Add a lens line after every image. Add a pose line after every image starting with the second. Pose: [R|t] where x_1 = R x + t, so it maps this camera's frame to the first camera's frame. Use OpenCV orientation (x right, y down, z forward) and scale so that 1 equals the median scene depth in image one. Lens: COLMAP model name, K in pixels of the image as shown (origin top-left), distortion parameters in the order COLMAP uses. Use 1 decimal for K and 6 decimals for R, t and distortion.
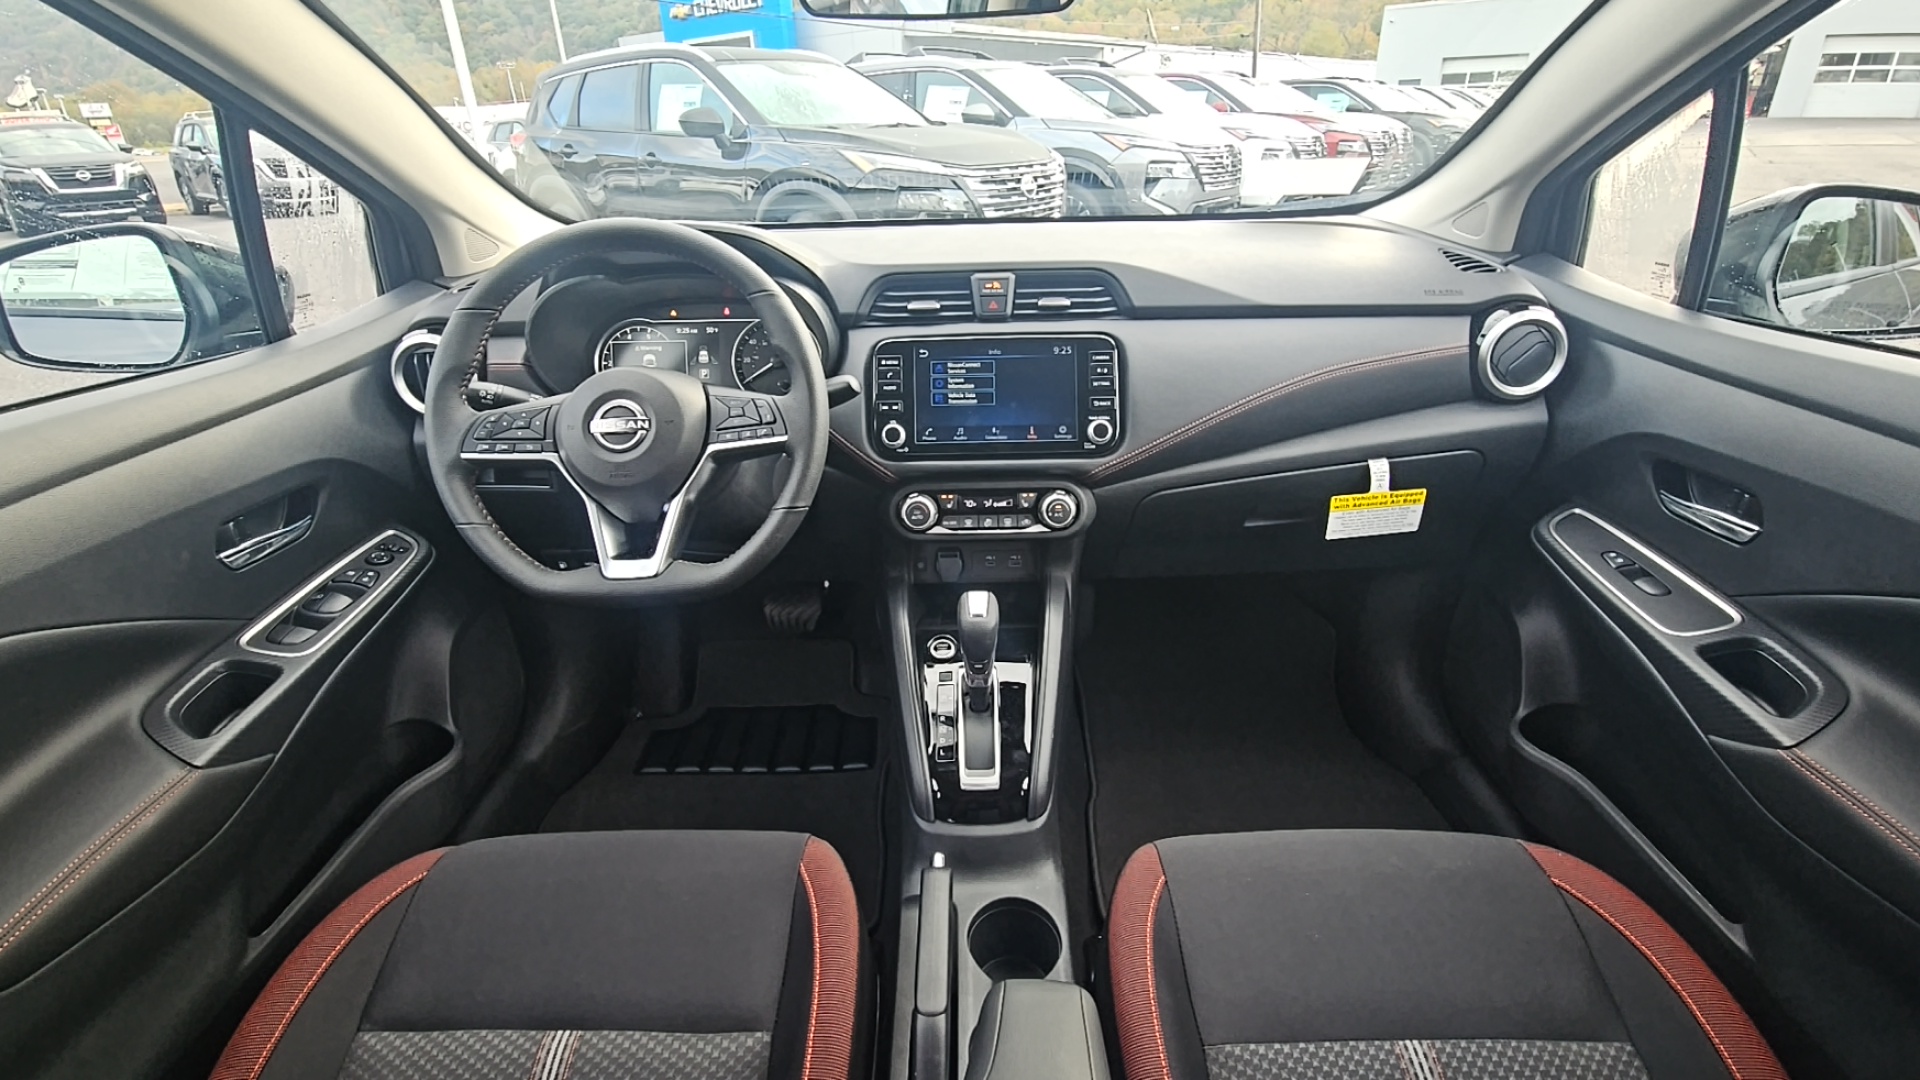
lens RADIAL K [[824.8, 0, 948.8], [0, 824.8, 533.8], [0, 0, 1]] dist [-0.013074, -0.000022]
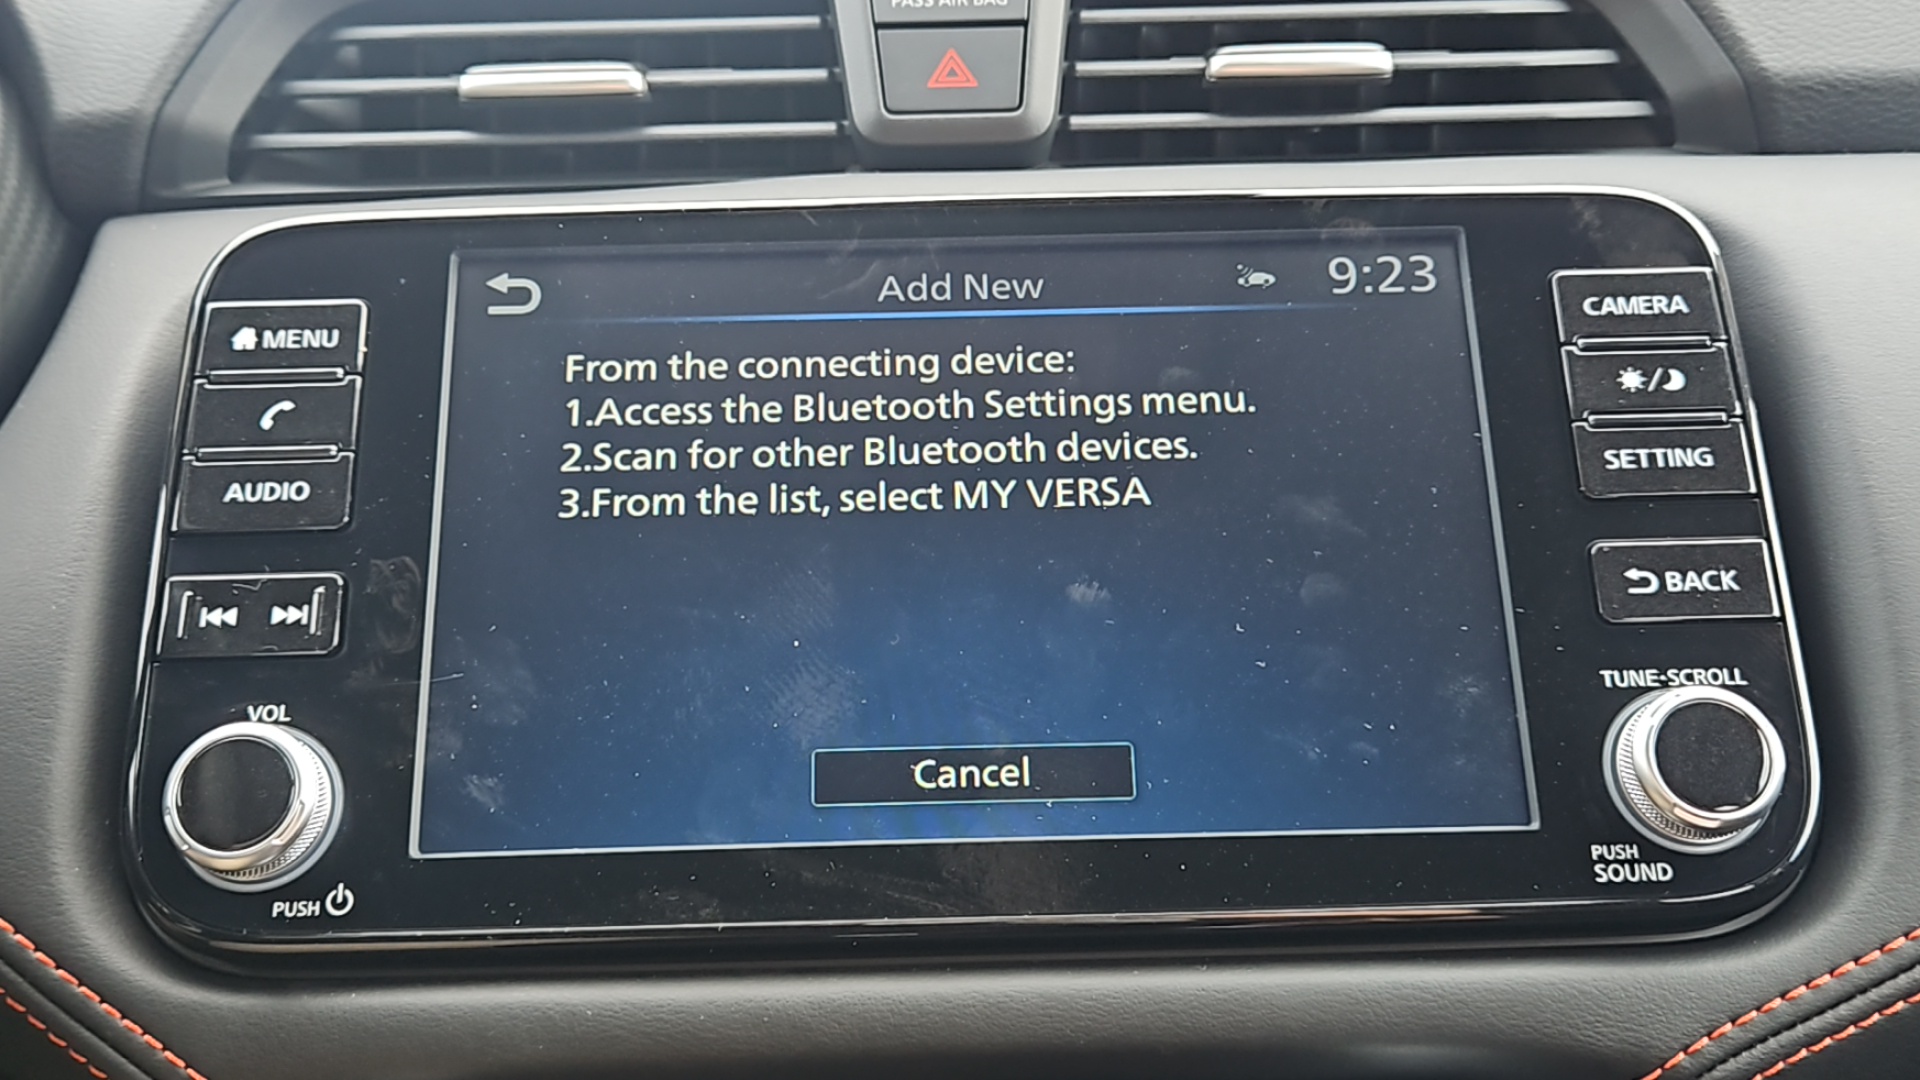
lens RADIAL K [[2013.0, 0, 960.0], [0, 2013.0, 540.0], [0, 0, 1]] dist [0.065379, -0.143159]
pose [[0.999274, 0.003432, 0.037933, 0.041215], [0.010053, 0.936841, -0.349612, -0.038236], [-0.036737, 0.349740, 0.936126, 0.651614]]
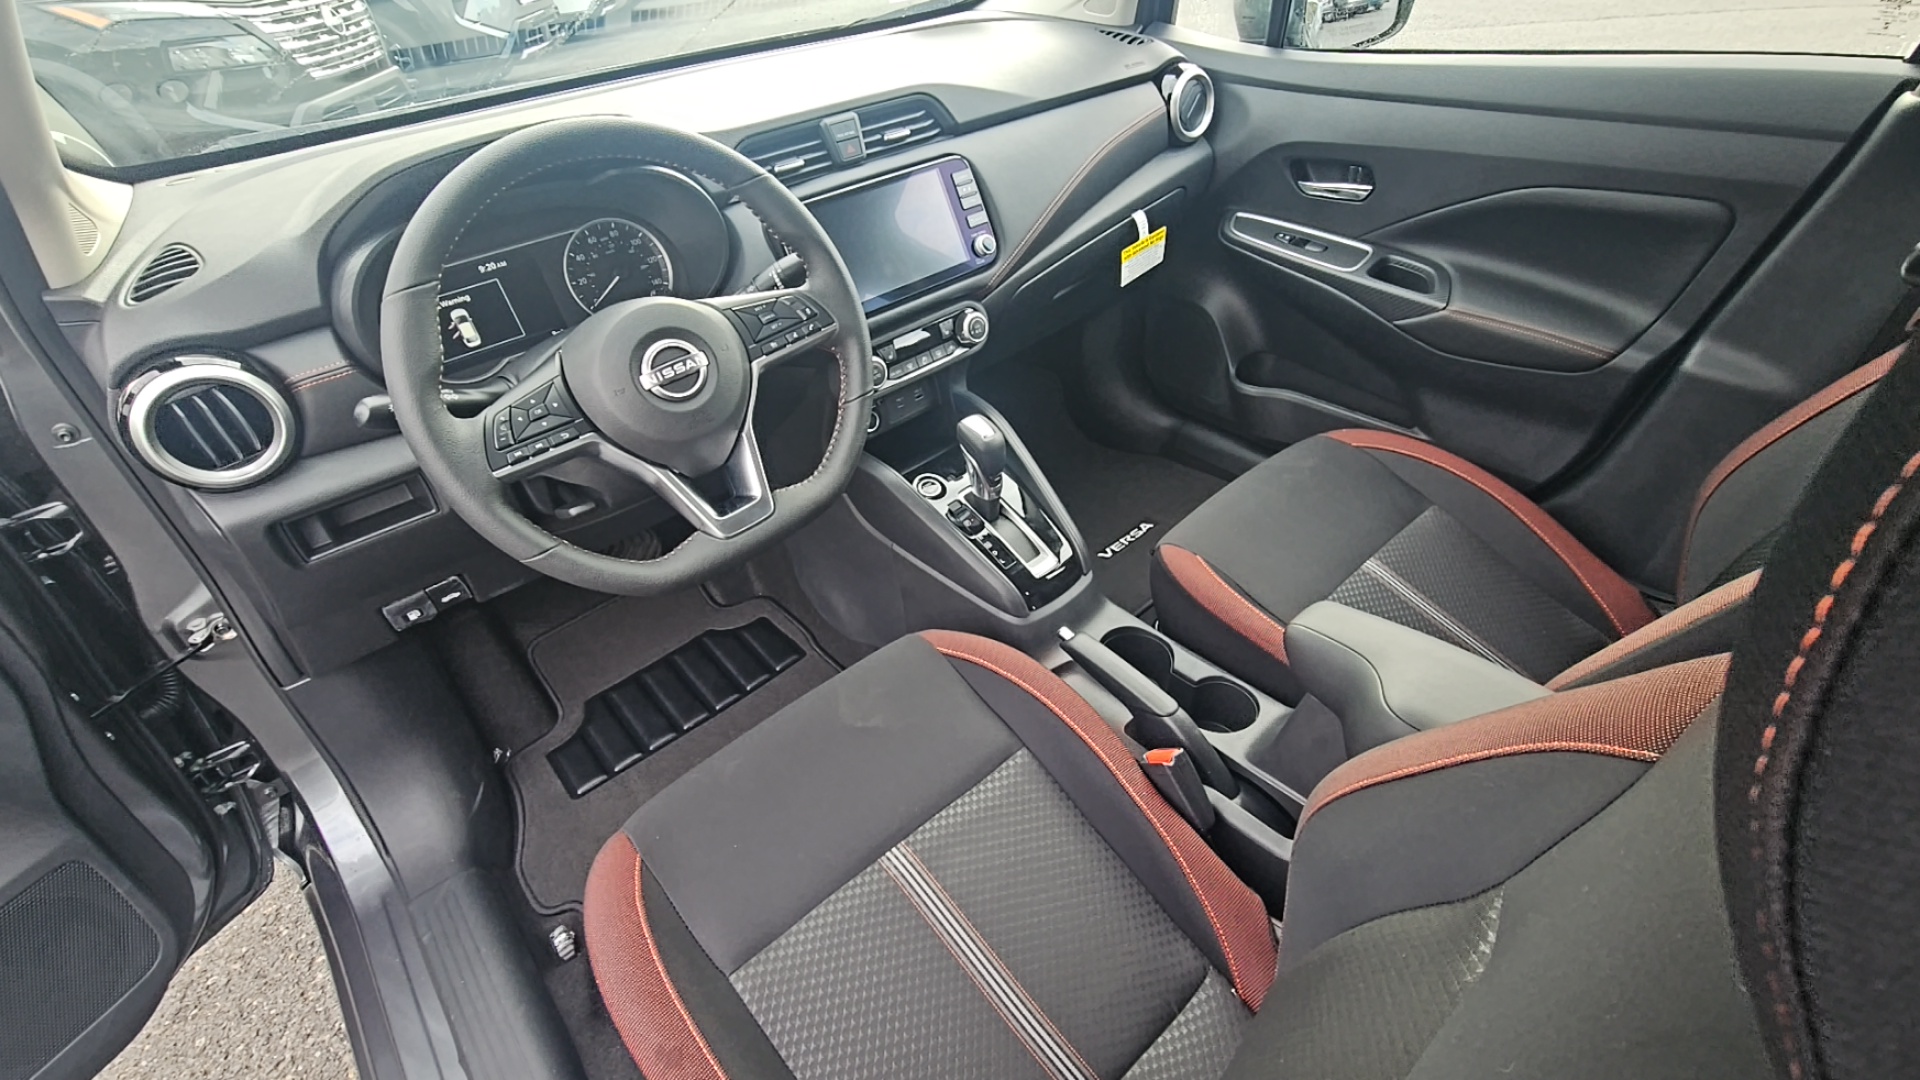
lens RADIAL K [[852.9, 0, 952.1], [0, 852.9, 524.7], [0, 0, 1]] dist [0.011094, -0.006776]
pose [[0.742532, -0.427462, 0.515676, -0.591019], [0.336140, 0.903727, 0.265118, -0.103419], [-0.579358, -0.023520, 0.814734, 0.085993]]
